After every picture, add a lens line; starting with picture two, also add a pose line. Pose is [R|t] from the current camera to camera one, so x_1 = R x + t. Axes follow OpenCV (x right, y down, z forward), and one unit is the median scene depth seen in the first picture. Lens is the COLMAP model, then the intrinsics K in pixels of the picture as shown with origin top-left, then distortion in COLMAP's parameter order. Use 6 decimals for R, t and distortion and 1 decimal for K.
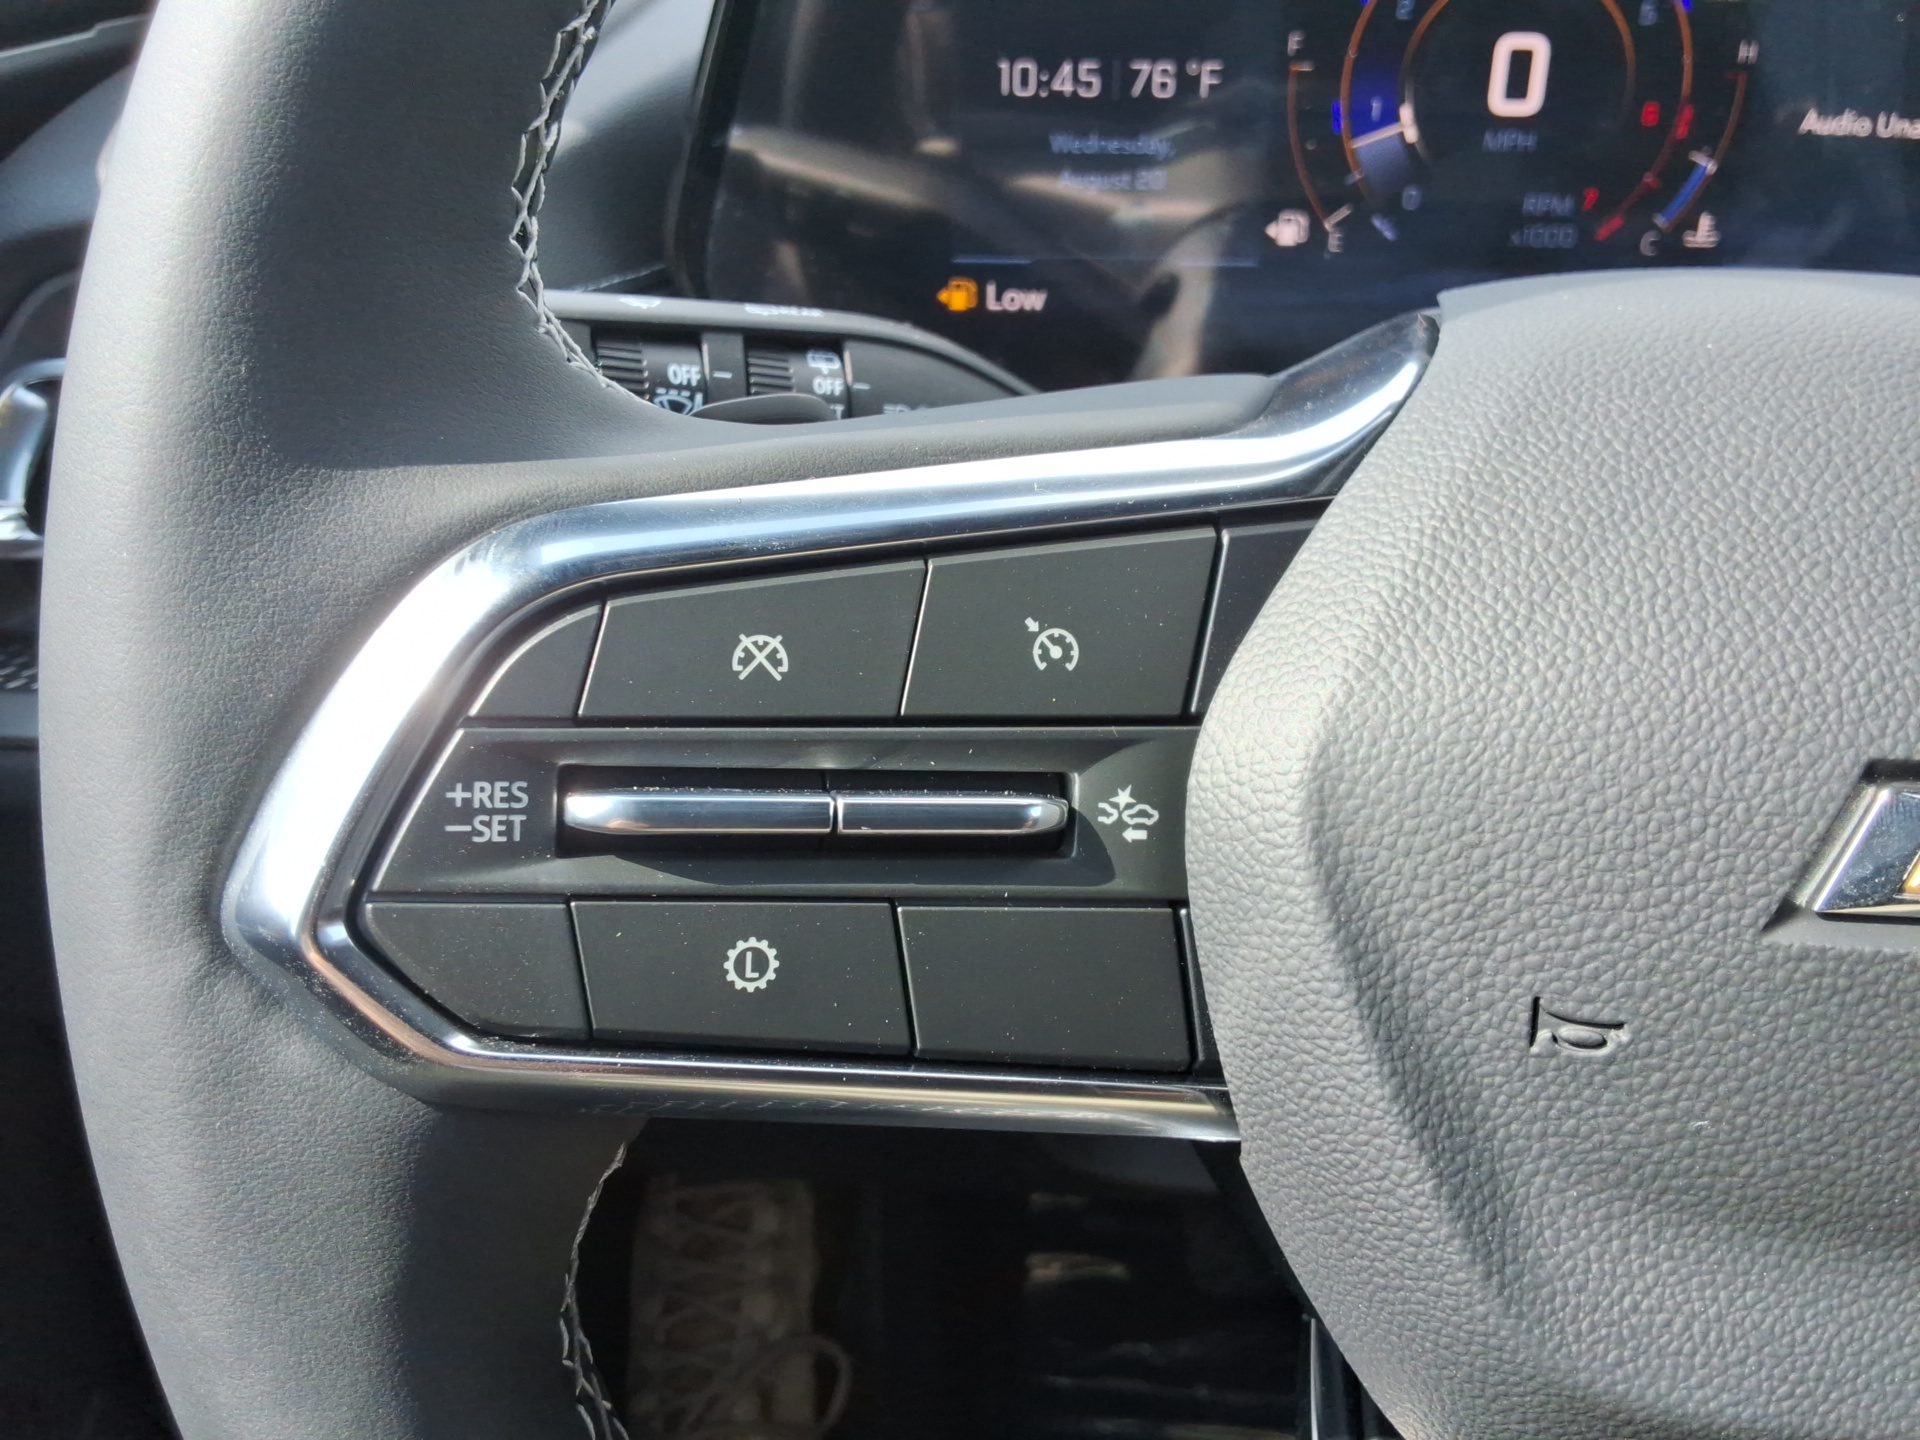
lens RADIAL K [[1560.0, 0, 960.0], [0, 1560.0, 720.0], [0, 0, 1]] dist [0.123848, -0.215641]
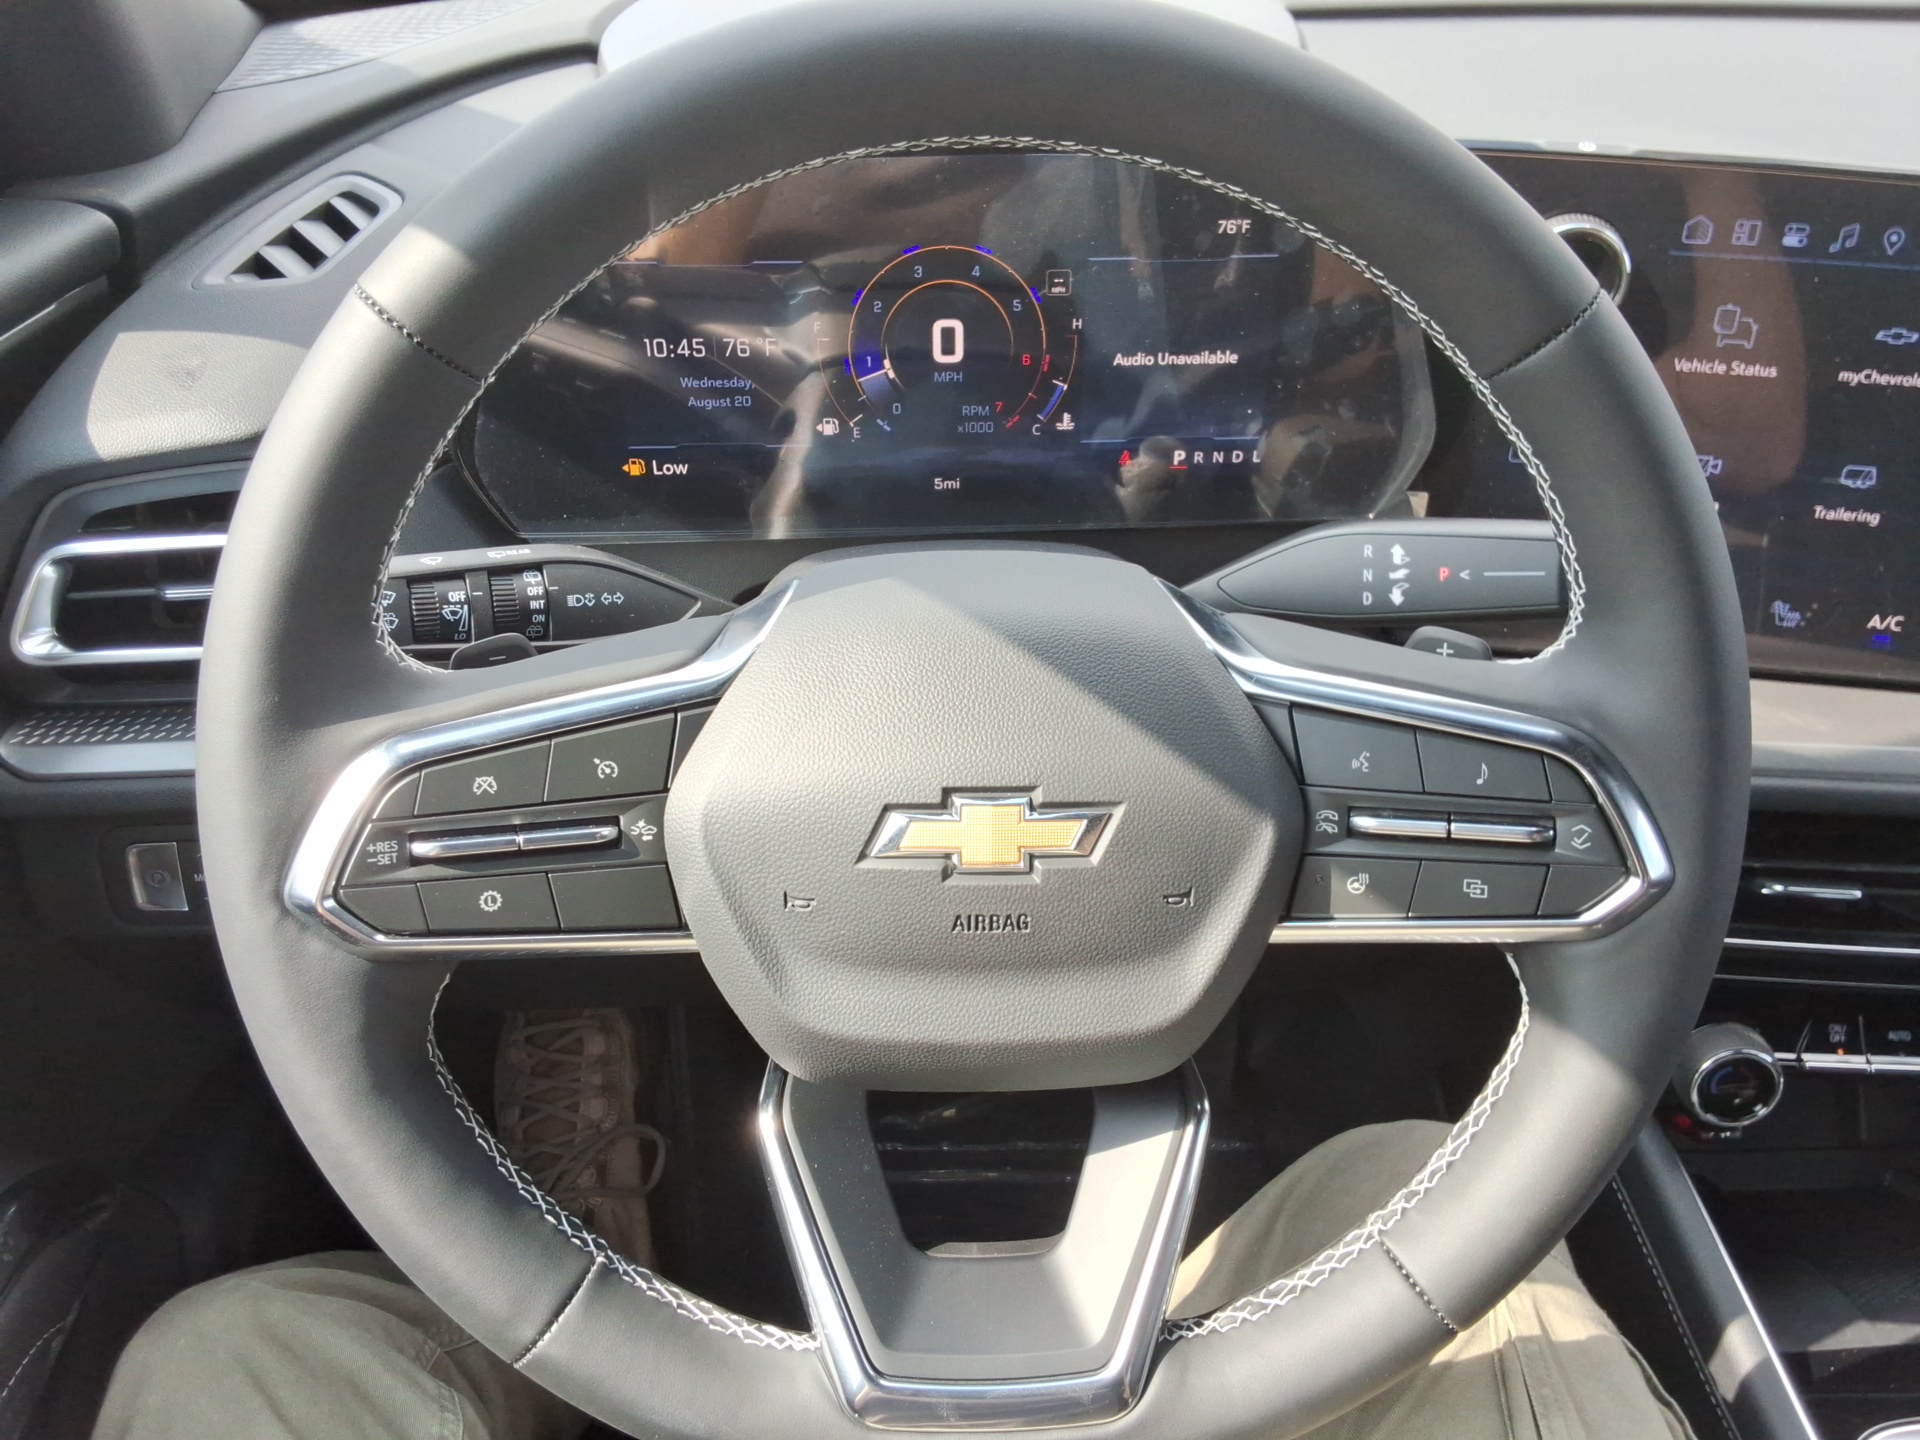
lens RADIAL K [[1540.3, 0, 971.2], [0, 1540.3, 721.7], [0, 0, 1]] dist [0.125497, -0.209888]
pose [[0.993690, -0.057457, 0.096330, 0.403516], [0.048026, 0.994075, 0.097507, -0.334229], [-0.101361, -0.092265, 0.990562, -1.528965]]
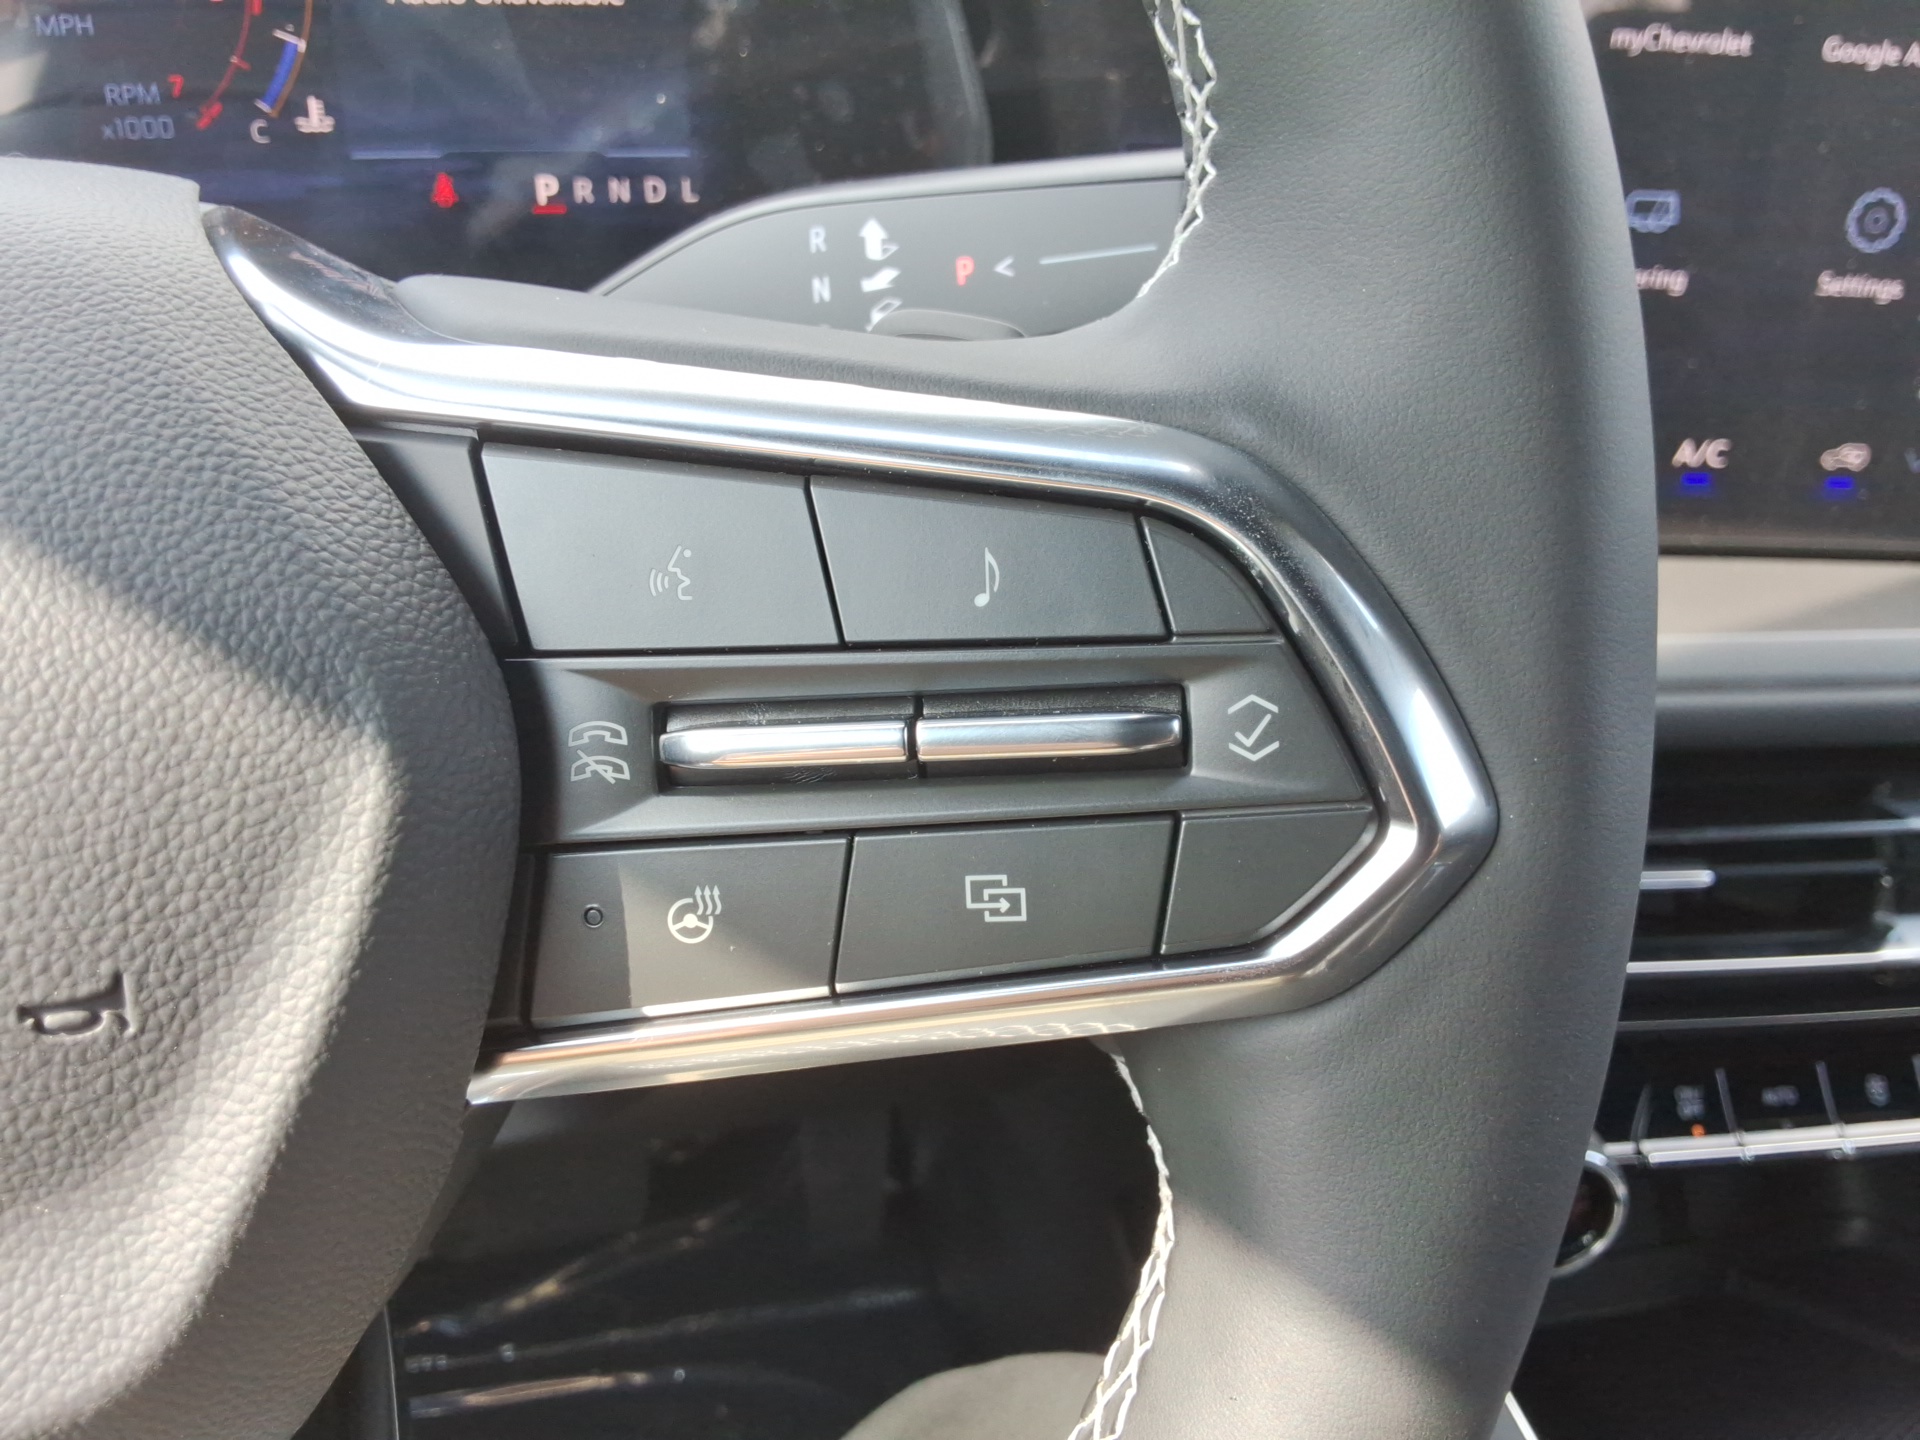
lens RADIAL K [[1540.3, 0, 971.2], [0, 1540.3, 721.7], [0, 0, 1]] dist [0.125497, -0.209888]
pose [[0.956127, -0.115899, 0.269052, 1.199231], [0.103738, 0.992851, 0.059038, 0.063038], [-0.273971, -0.028537, 0.961315, 0.002005]]
